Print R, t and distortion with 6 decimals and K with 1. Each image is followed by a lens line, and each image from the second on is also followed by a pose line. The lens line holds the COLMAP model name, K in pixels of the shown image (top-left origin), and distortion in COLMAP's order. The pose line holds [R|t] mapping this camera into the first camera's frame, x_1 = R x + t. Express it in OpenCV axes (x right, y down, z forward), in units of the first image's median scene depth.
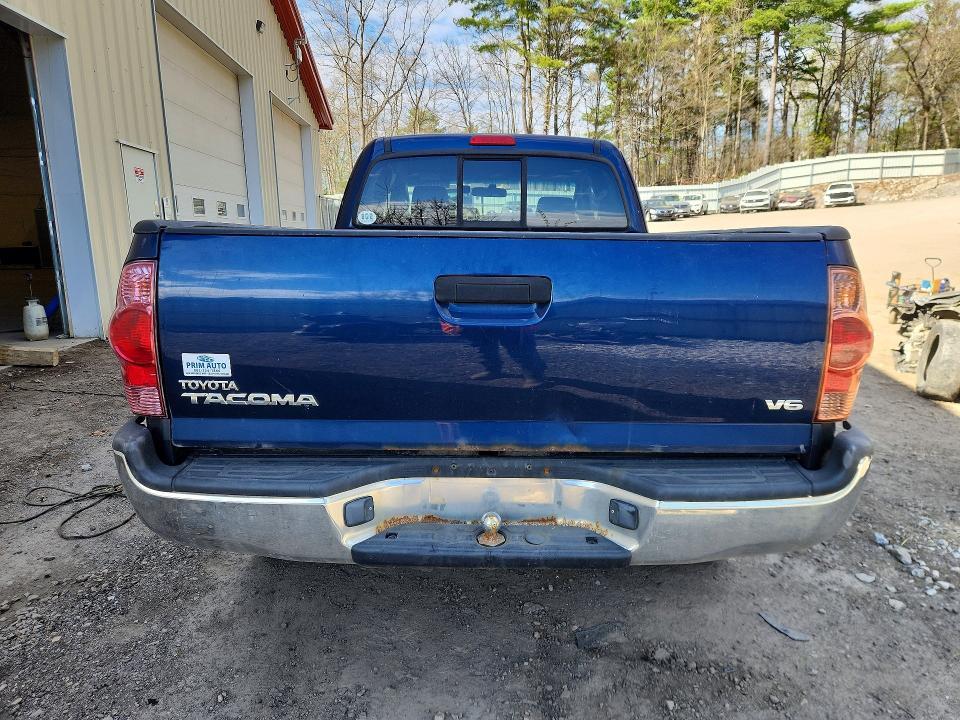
lens RADIAL K [[696.2, 0, 480.0], [0, 696.2, 360.0], [0, 0, 1]] dist [0.009796, 0.003158]
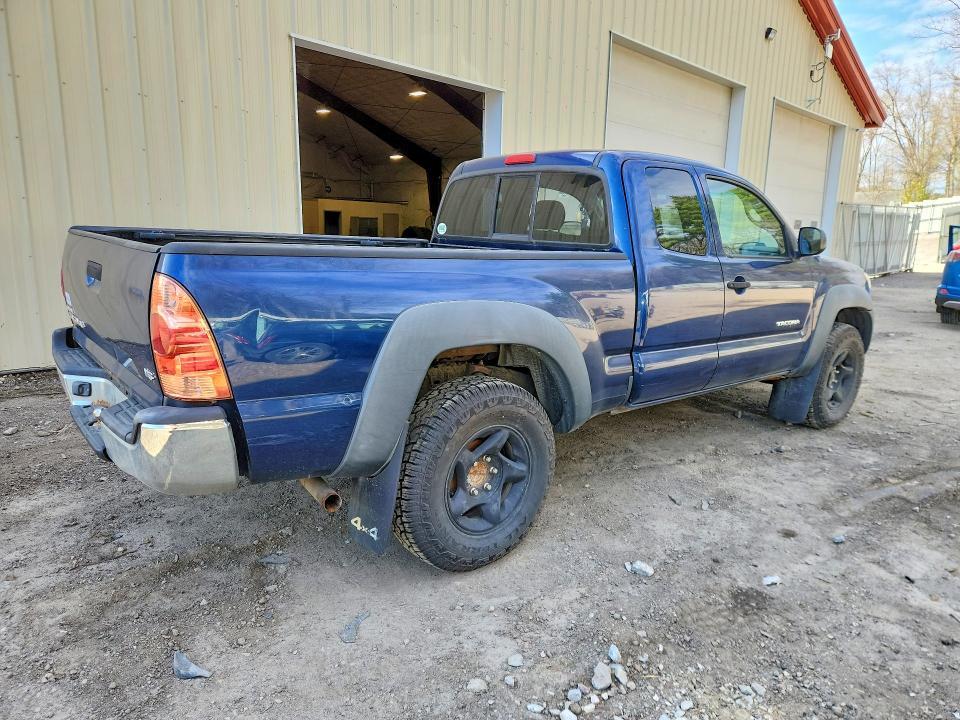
lens RADIAL K [[694.1, 0, 480.0], [0, 694.1, 360.0], [0, 0, 1]] dist [0.065335, -0.059287]
pose [[0.596696, 0.165941, -0.785123, 0.311480], [-0.173316, 0.981943, 0.075820, -0.029037], [0.783528, 0.090833, 0.614682, 0.111188]]
